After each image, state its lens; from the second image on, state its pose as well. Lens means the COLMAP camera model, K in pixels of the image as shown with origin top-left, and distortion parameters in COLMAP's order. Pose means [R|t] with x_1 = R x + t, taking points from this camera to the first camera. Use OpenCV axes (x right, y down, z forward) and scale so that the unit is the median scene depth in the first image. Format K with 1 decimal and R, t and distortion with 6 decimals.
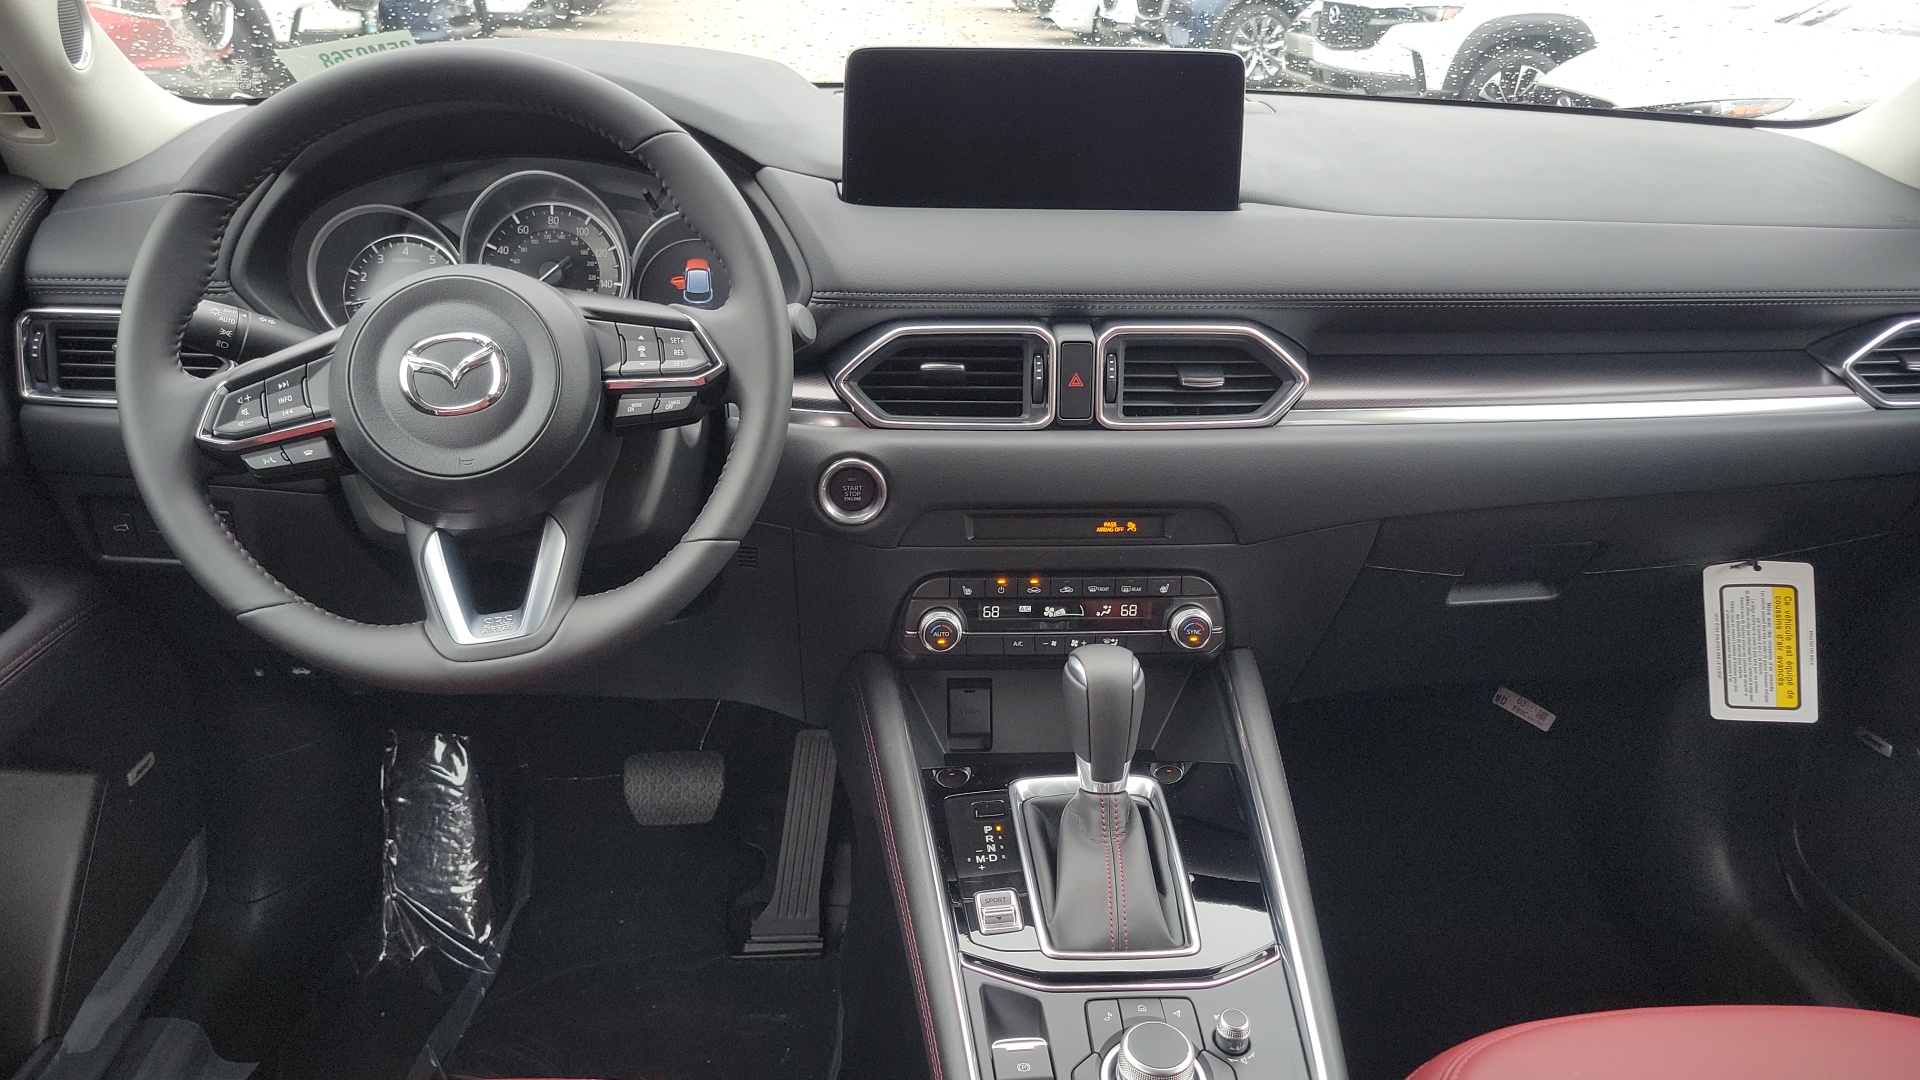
lens RADIAL K [[1441.5, 0, 959.0], [0, 1441.5, 550.8], [0, 0, 1]] dist [0.041219, -0.033625]
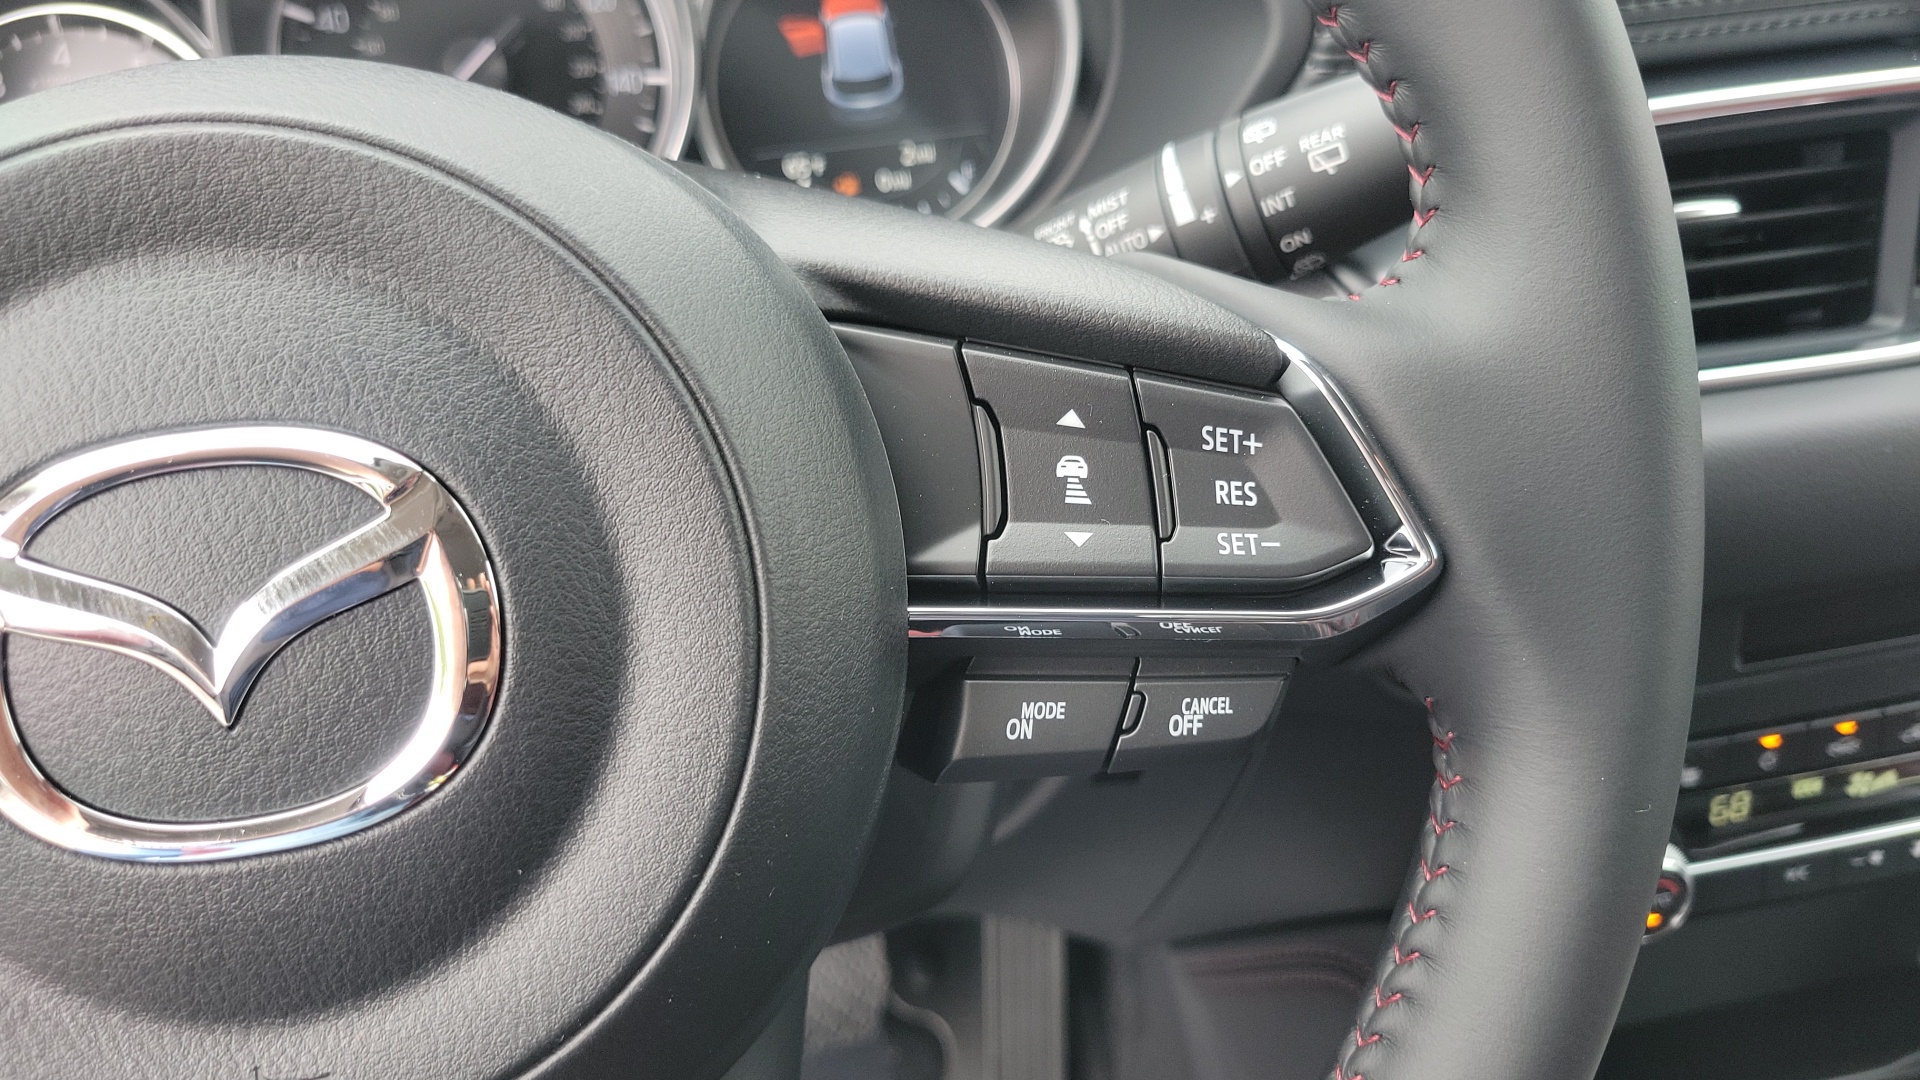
lens RADIAL K [[1502.2, 0, 968.1], [0, 1502.2, 536.1], [0, 0, 1]] dist [-0.003679, -0.004169]
pose [[0.988802, -0.133898, 0.065899, -0.206865], [0.123444, 0.981992, 0.143014, -0.119061], [-0.083862, -0.133278, 0.987524, 0.621638]]
